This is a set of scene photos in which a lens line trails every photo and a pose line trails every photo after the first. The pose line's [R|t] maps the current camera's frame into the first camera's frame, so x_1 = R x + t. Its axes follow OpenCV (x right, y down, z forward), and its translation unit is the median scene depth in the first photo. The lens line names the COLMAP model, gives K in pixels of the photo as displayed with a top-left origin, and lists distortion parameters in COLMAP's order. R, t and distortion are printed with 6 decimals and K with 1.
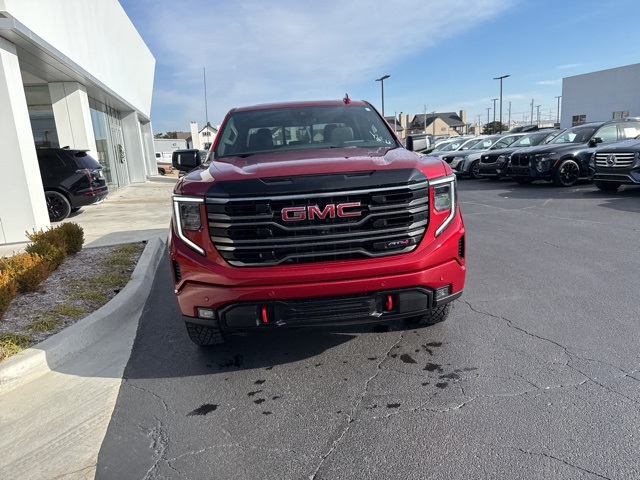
lens RADIAL K [[445.9, 0, 321.4], [0, 445.9, 242.5], [0, 0, 1]] dist [0.083519, -0.125876]
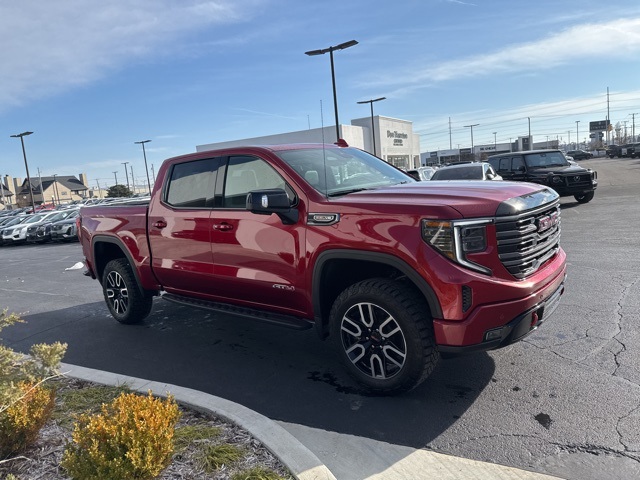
lens RADIAL K [[449.2, 0, 323.0], [0, 449.2, 235.2], [0, 0, 1]] dist [0.048149, -0.070331]
pose [[0.696710, -0.089906, 0.711697, -1.178395], [0.197059, 0.977934, -0.069371, -0.059105], [-0.689756, 0.188578, 0.699053, 0.499707]]
